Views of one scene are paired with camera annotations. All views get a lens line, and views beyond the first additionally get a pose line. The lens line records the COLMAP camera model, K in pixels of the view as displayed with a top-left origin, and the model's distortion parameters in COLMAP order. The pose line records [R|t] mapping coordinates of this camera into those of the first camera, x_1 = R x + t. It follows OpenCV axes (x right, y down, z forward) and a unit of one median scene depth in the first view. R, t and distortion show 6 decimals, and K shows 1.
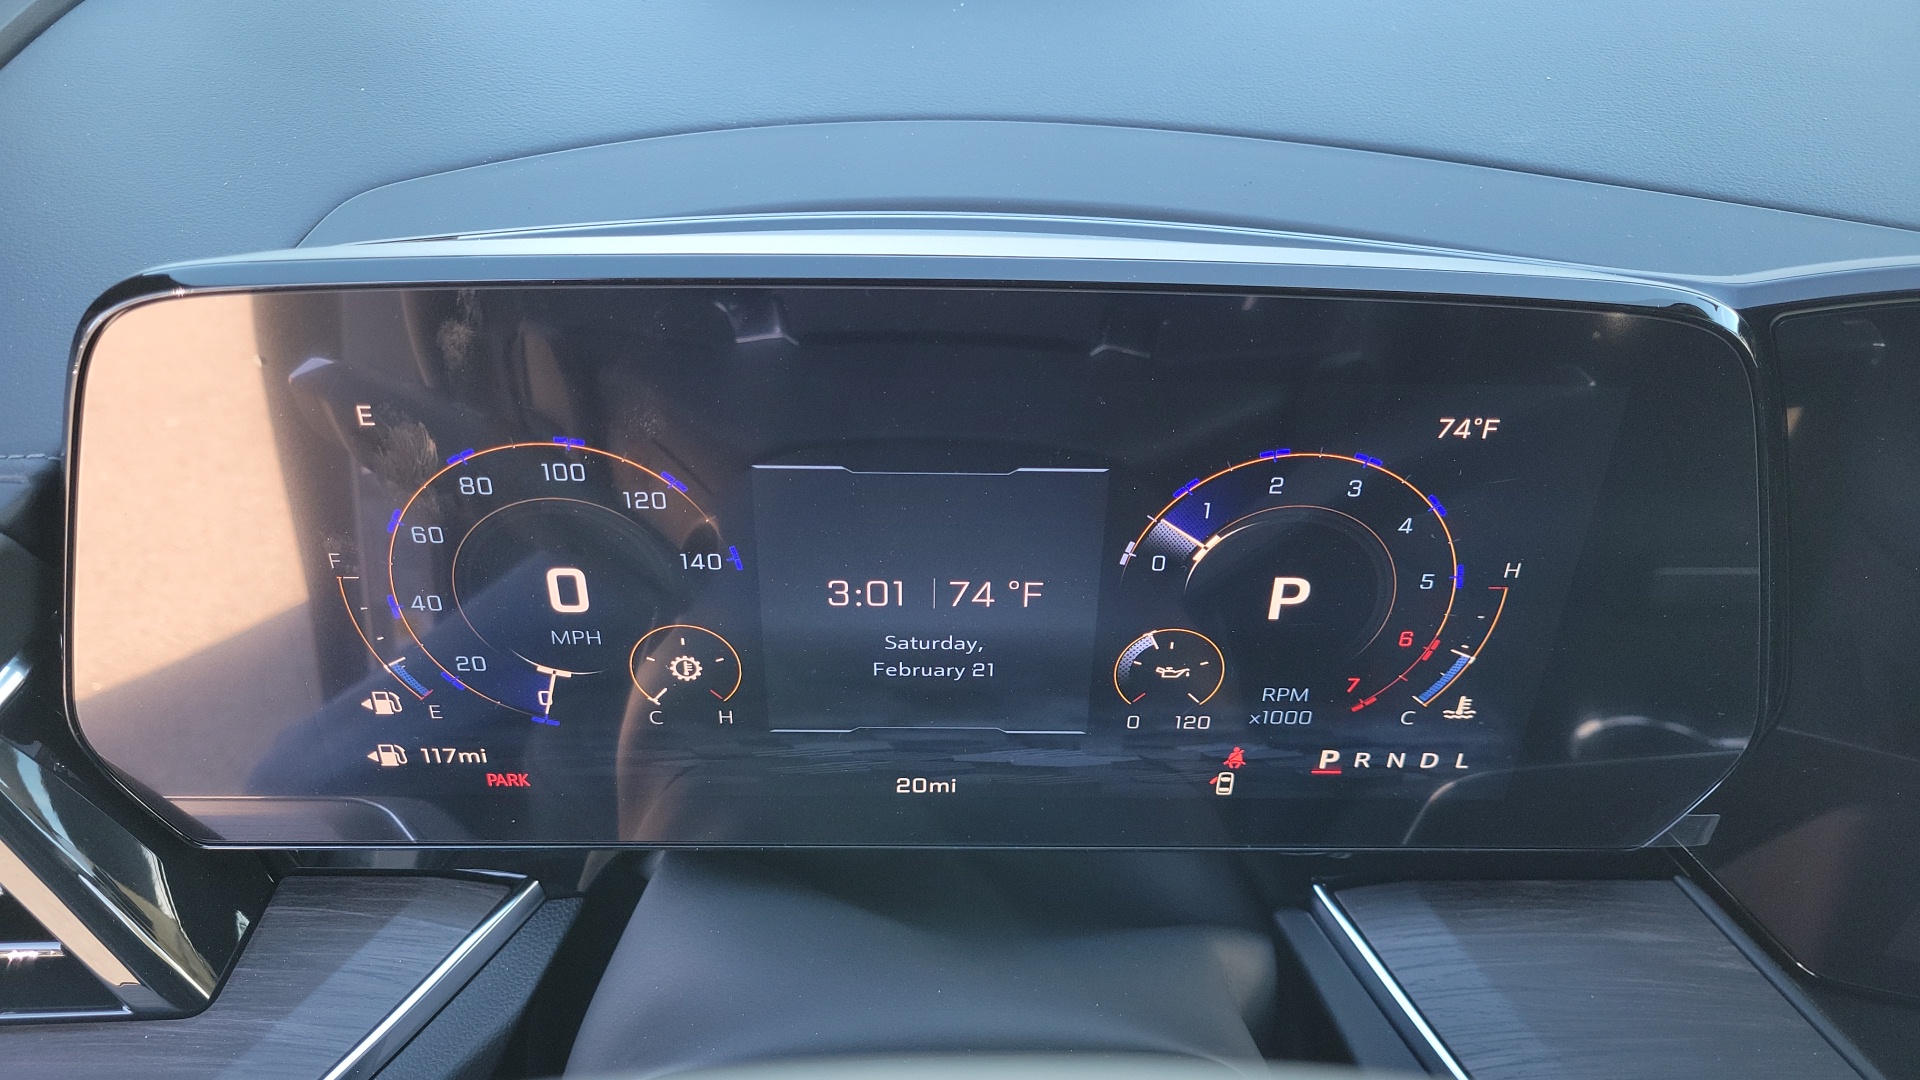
lens RADIAL K [[1462.2, 0, 970.0], [0, 1462.2, 525.8], [0, 0, 1]] dist [0.025146, 0.001376]
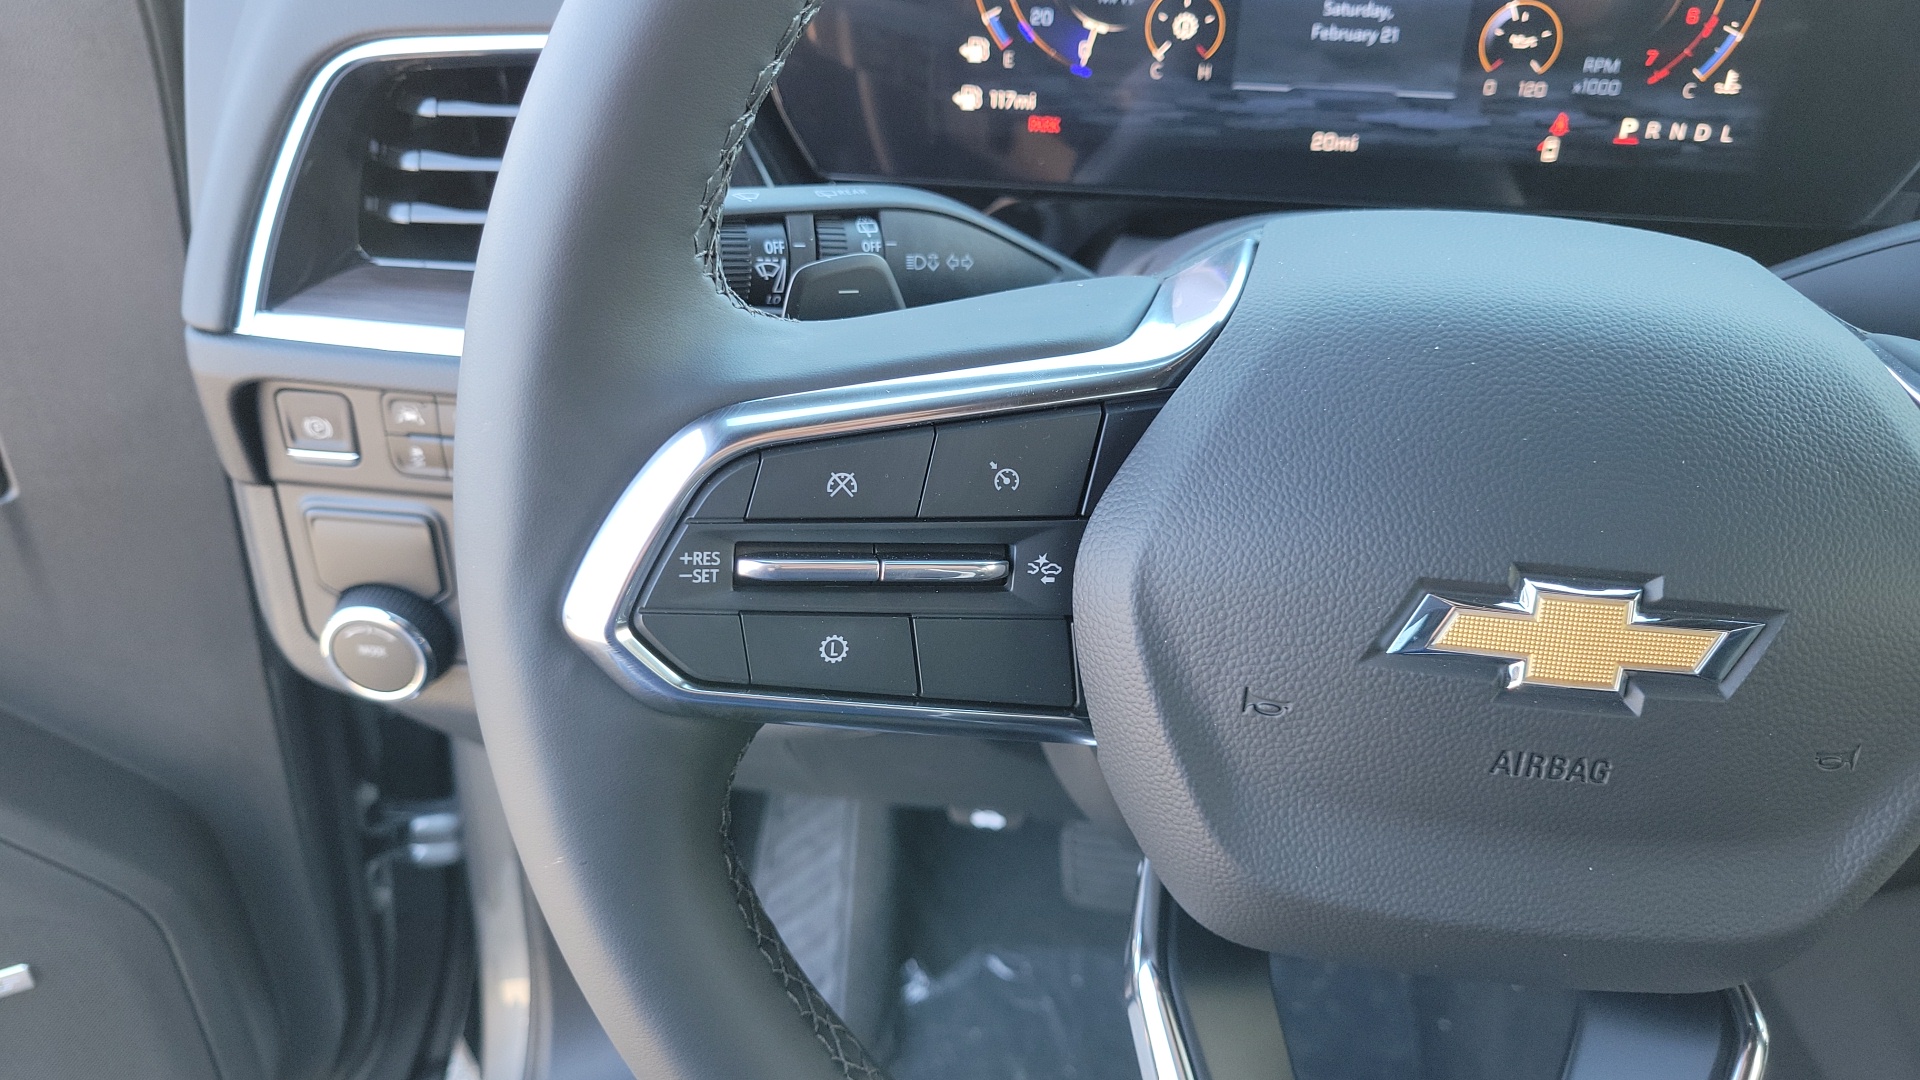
lens RADIAL K [[1487.6, 0, 953.1], [0, 1487.6, 532.6], [0, 0, 1]] dist [0.001313, 0.004014]
pose [[0.994694, 0.053549, -0.087838, -0.266266], [-0.063022, 0.992054, -0.108891, 0.778033], [0.081309, 0.113849, 0.990165, -0.443521]]
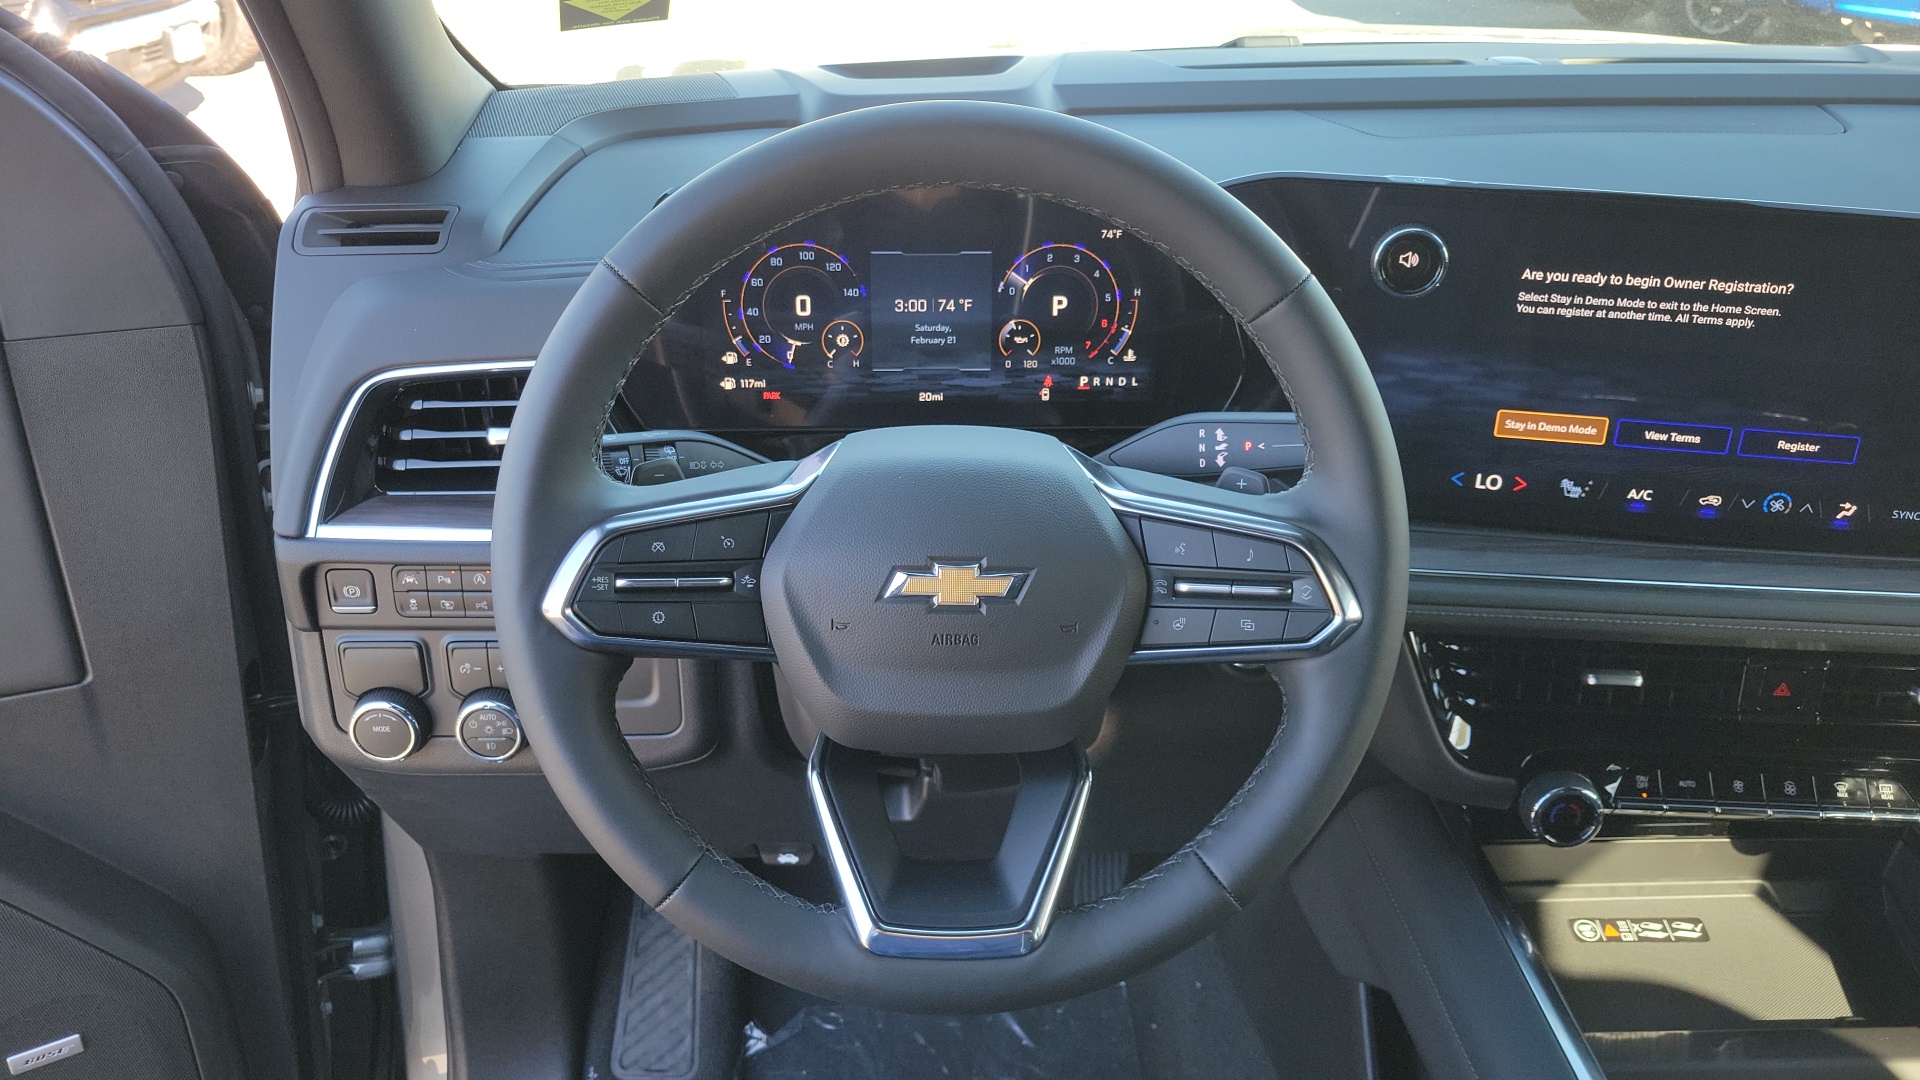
lens RADIAL K [[1461.6, 0, 960.0], [0, 1461.6, 540.0], [0, 0, 1]] dist [0.025507, 0.000767]
pose [[0.999512, -0.026059, 0.017217, -0.031816], [0.029754, 0.962076, -0.271154, 1.198197], [-0.009498, 0.271534, 0.962382, -1.523848]]
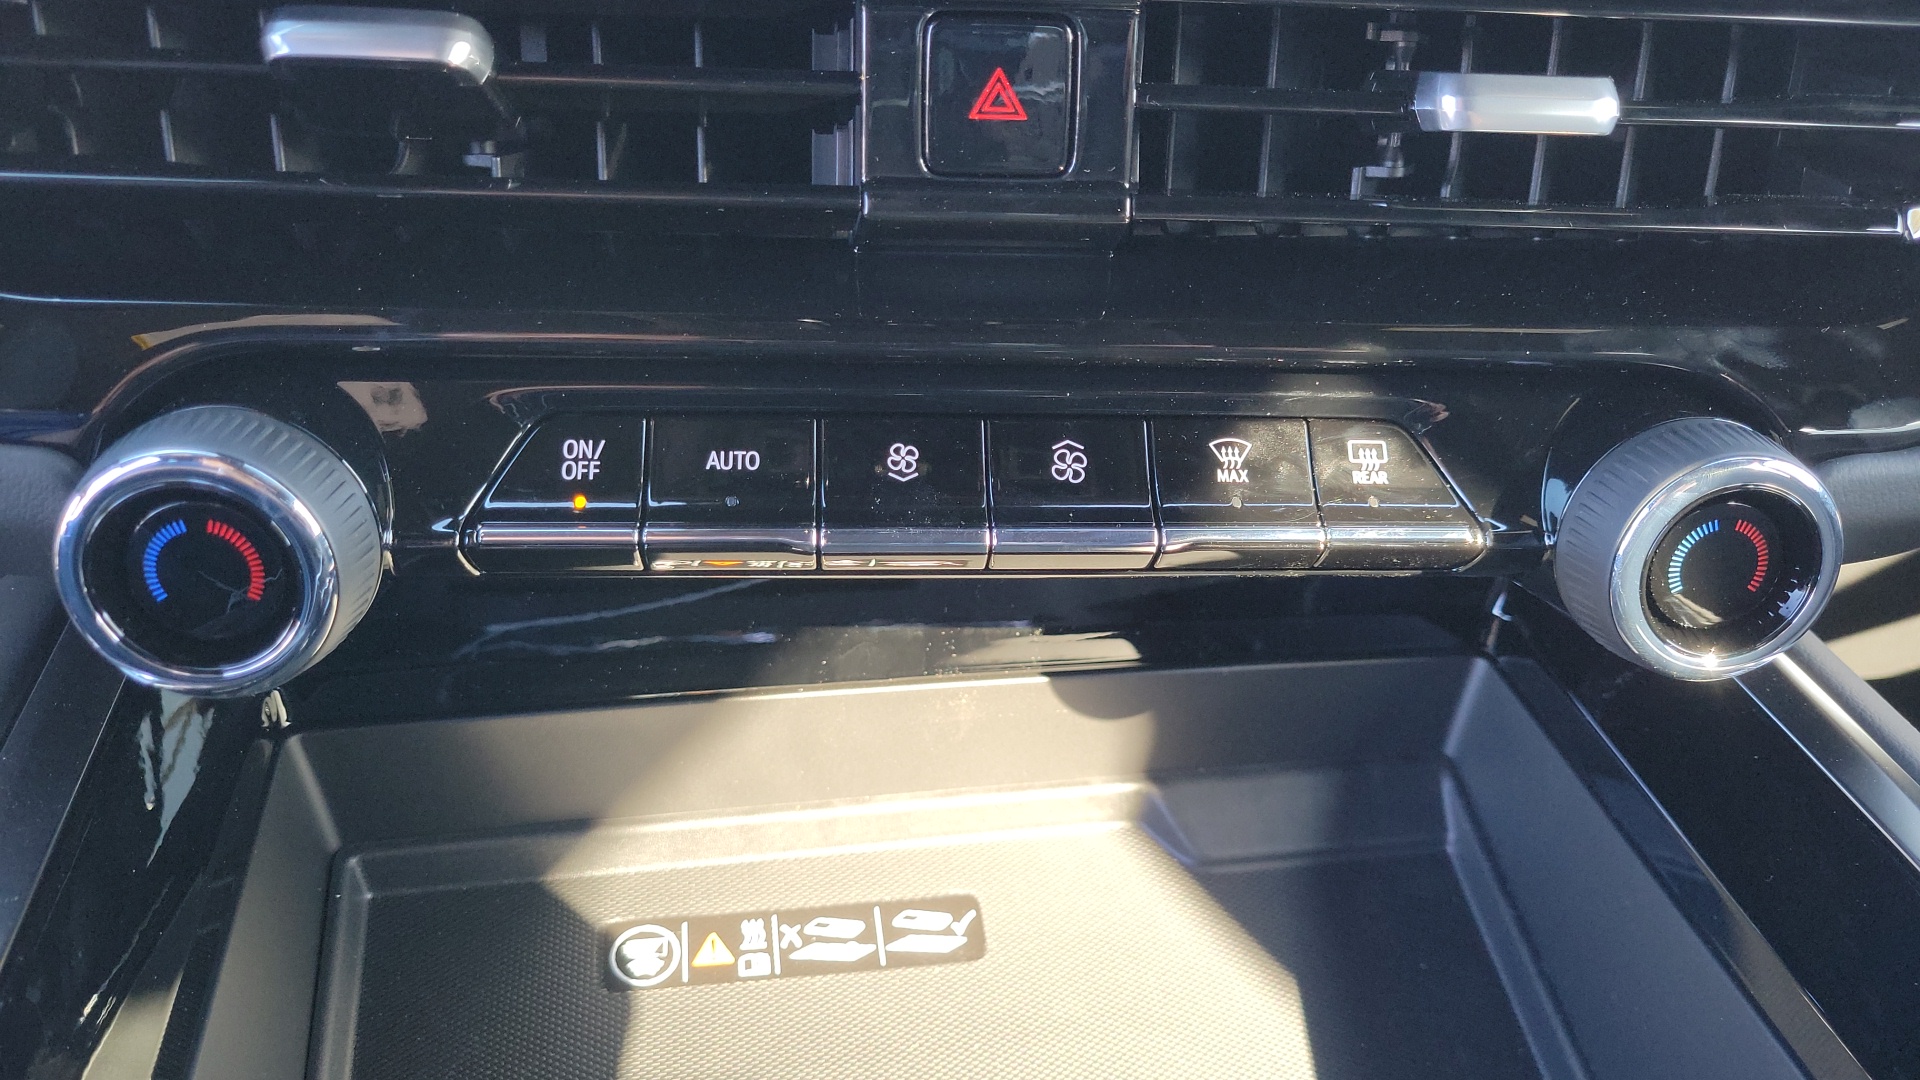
lens RADIAL K [[1462.2, 0, 970.0], [0, 1462.2, 525.8], [0, 0, 1]] dist [0.025146, 0.001376]
pose [[0.985547, -0.058619, 0.158937, 1.308158], [0.098033, 0.962515, -0.252891, 1.181516], [-0.138155, 0.264817, 0.954351, 0.388043]]
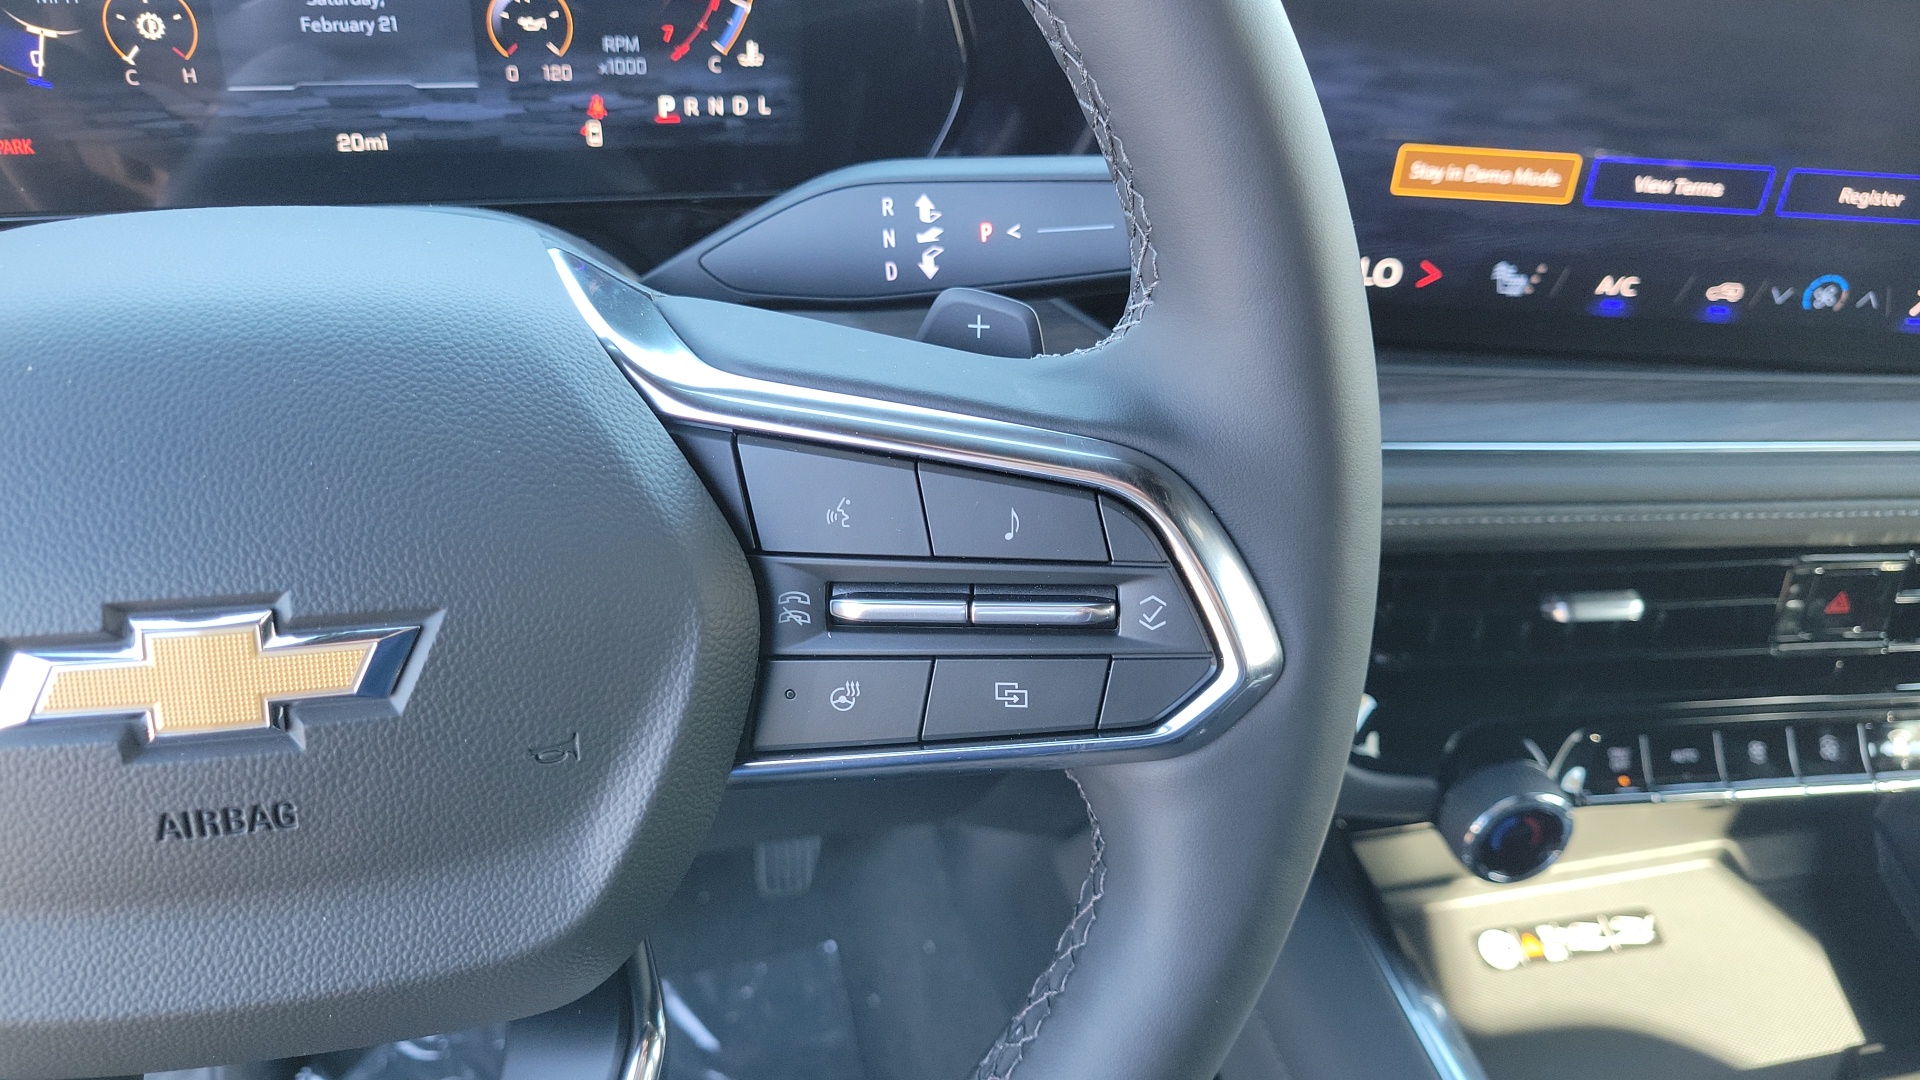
lens RADIAL K [[1487.4, 0, 950.3], [0, 1487.4, 537.6], [0, 0, 1]] dist [0.006676, 0.000542]
pose [[0.976898, -0.096813, 0.190520, 0.209670], [0.118281, 0.987443, -0.104717, 0.777323], [-0.177990, 0.124833, 0.976082, -0.385637]]
